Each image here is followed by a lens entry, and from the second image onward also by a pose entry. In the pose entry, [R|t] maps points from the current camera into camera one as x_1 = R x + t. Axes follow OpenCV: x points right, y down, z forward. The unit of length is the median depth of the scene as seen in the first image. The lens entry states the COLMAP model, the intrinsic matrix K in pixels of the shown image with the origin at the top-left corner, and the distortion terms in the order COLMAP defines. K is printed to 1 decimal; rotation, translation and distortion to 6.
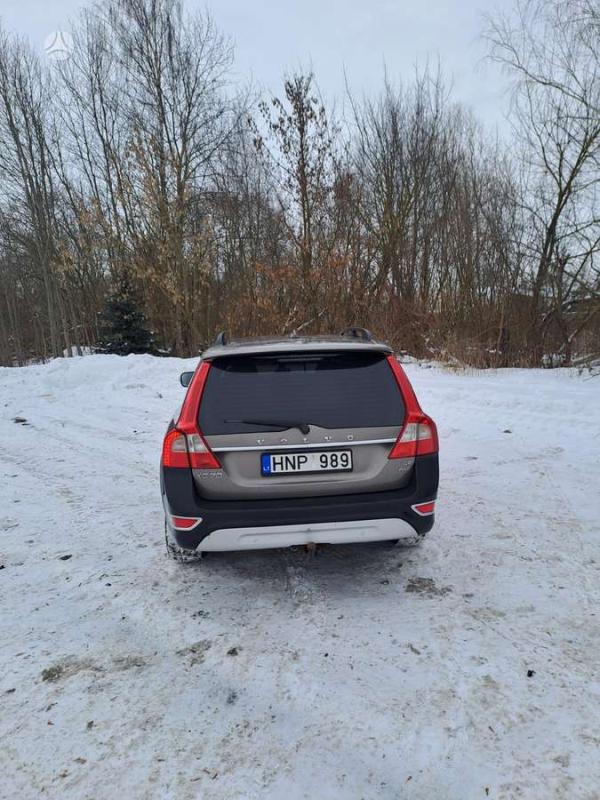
lens RADIAL K [[583.6, 0, 312.9], [0, 583.6, 400.3], [0, 0, 1]] dist [0.071624, -0.063495]
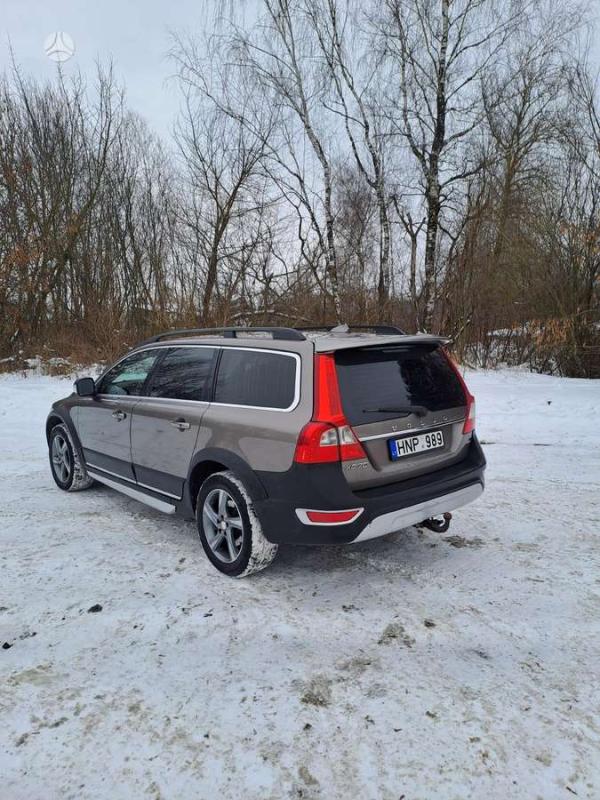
lens RADIAL K [[583.6, 0, 312.9], [0, 583.6, 400.3], [0, 0, 1]] dist [0.071624, -0.063495]
pose [[0.802045, -0.057383, 0.594501, -0.819825], [0.069524, 0.997577, 0.002493, 0.008072], [-0.593204, 0.039333, 0.804091, 0.232216]]
